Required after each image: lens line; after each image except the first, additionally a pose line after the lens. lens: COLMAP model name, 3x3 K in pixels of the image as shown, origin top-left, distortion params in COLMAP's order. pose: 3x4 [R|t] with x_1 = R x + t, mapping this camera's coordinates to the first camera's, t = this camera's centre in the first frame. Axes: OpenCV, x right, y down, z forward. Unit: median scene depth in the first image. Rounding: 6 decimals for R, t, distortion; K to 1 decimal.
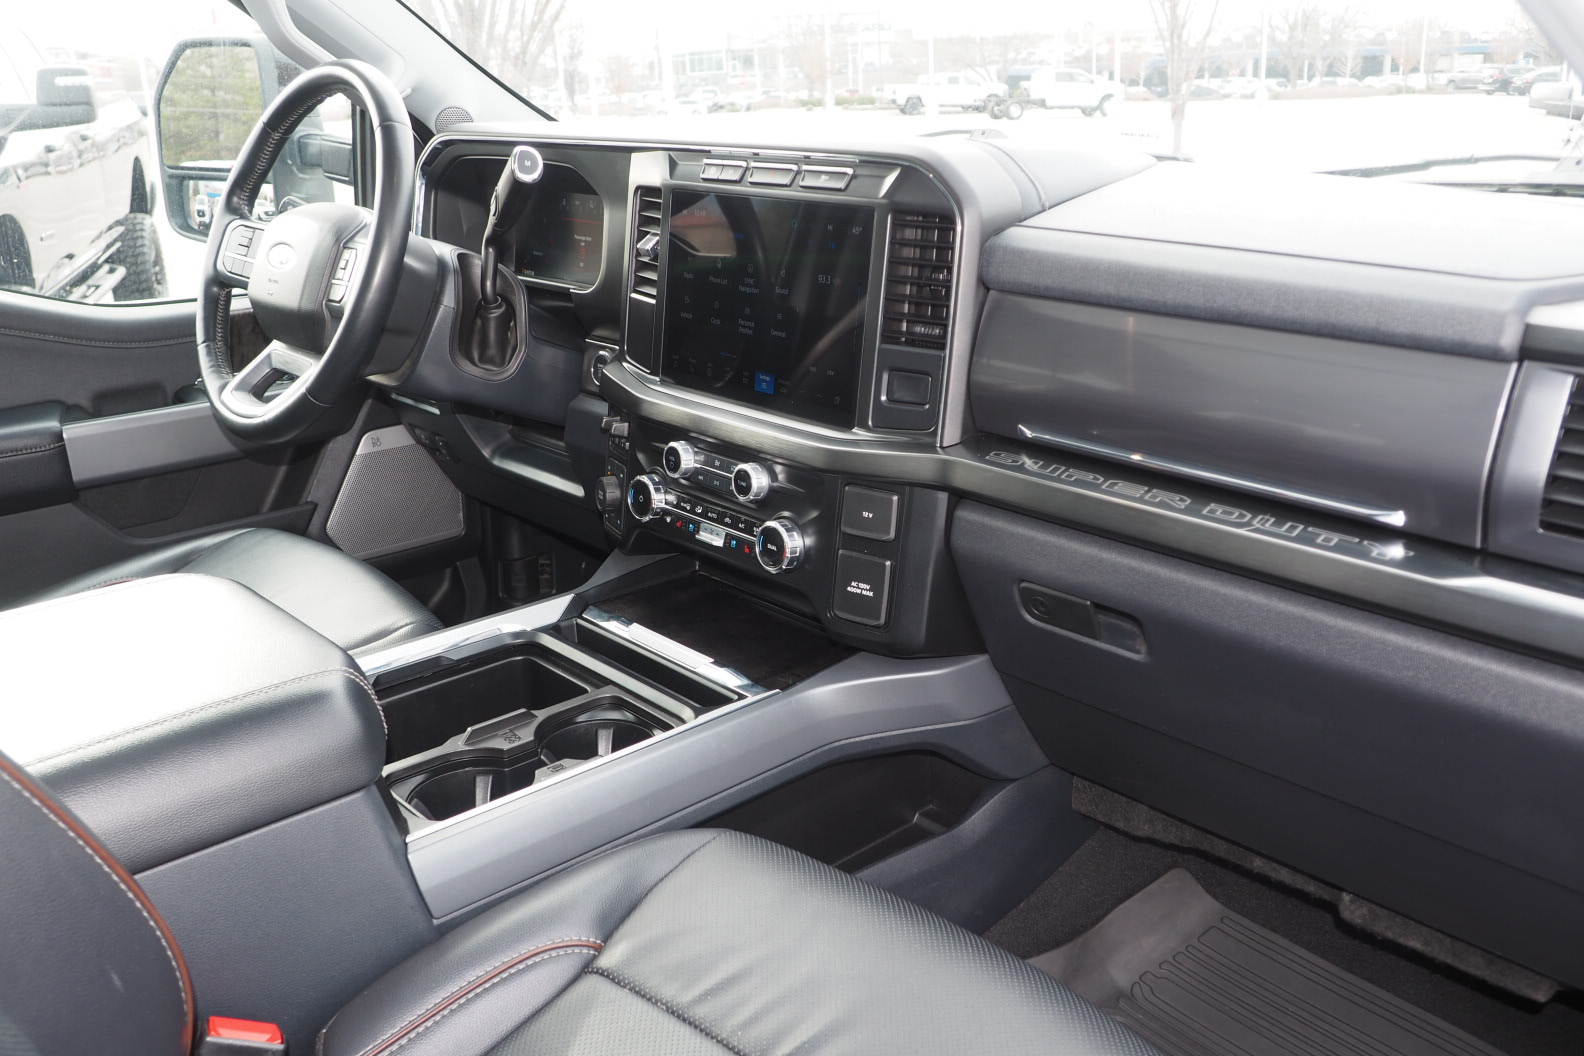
lens RADIAL K [[1397.2, 0, 792.0], [0, 1397.2, 528.0], [0, 0, 1]] dist [0.004282, 0.008468]
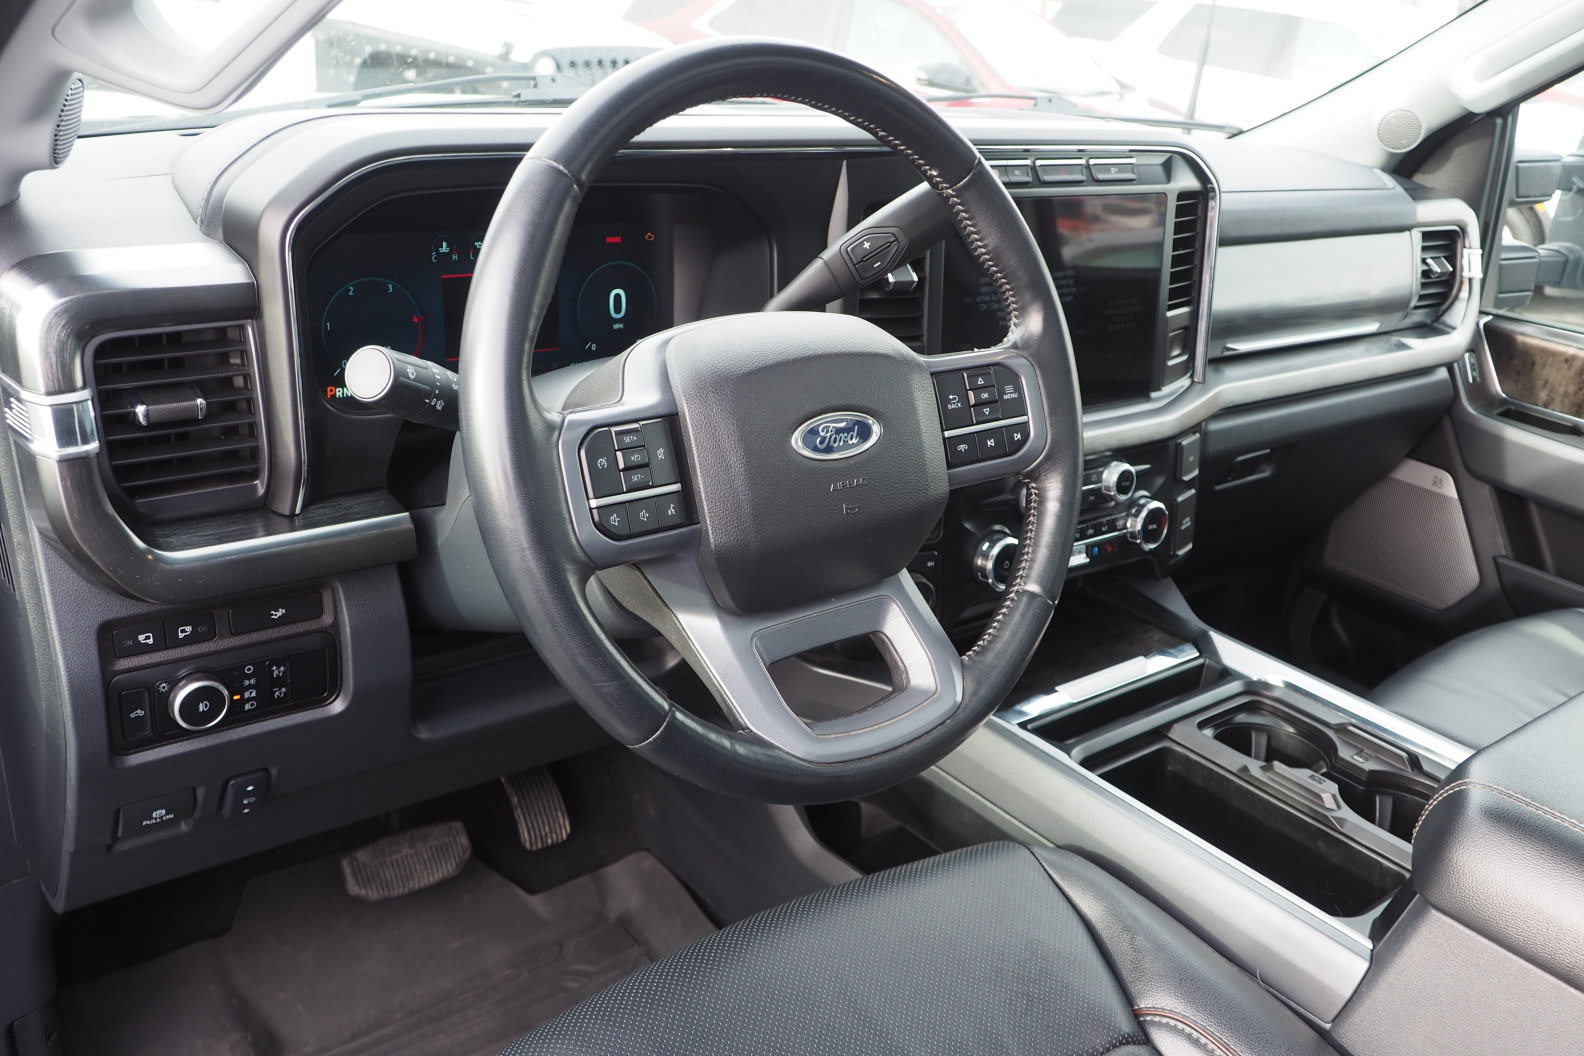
lens RADIAL K [[1397.2, 0, 792.0], [0, 1397.2, 528.0], [0, 0, 1]] dist [0.004282, 0.008468]
pose [[0.031709, -0.340311, 0.939778, -1.009162], [0.238411, 0.915686, 0.323542, -0.388689], [-0.970646, 0.213795, 0.110170, 1.145444]]
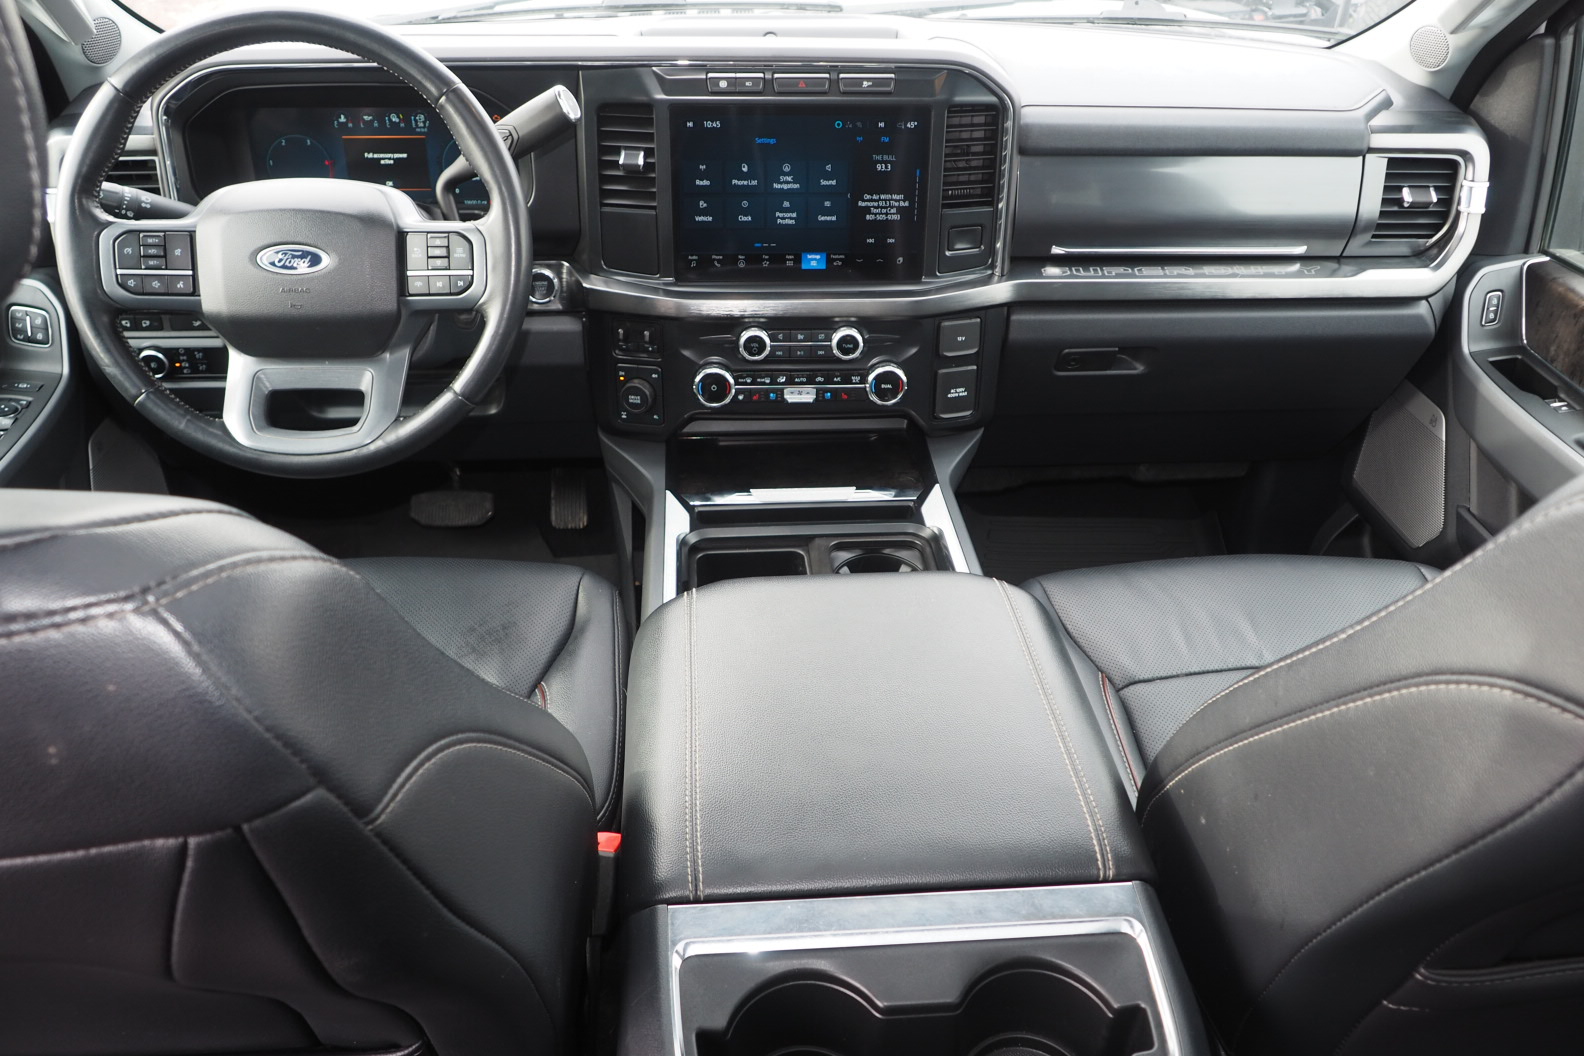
lens RADIAL K [[1170.1, 0, 714.6], [0, 1170.1, 489.4], [0, 0, 1]] dist [-0.005420, -0.001942]
pose [[0.605637, -0.379645, 0.699338, -0.894802], [0.225610, 0.924711, 0.306610, -0.262730], [-0.763089, -0.027917, 0.645691, 0.426898]]
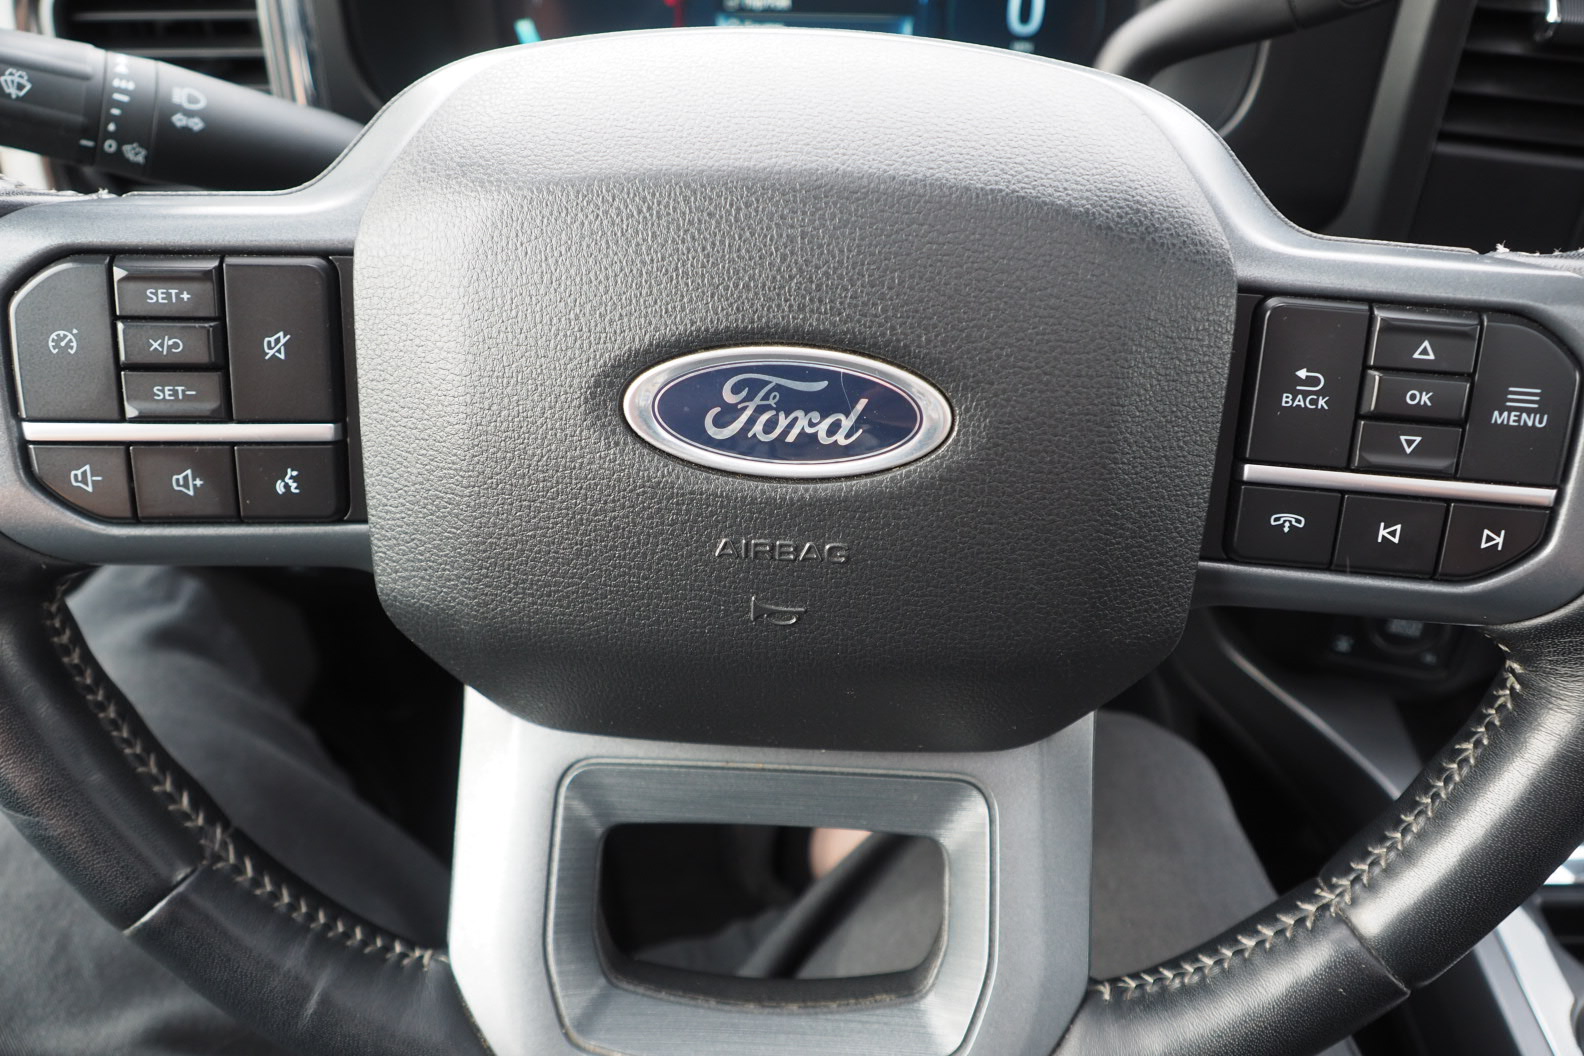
lens RADIAL K [[1075.1, 0, 787.5], [0, 1075.1, 488.2], [0, 0, 1]] dist [-0.097659, 0.000987]
pose [[0.677350, -0.407778, 0.612302, -0.541526], [0.181426, 0.899202, 0.398146, -0.281167], [-0.712938, -0.158596, 0.683056, 1.075341]]
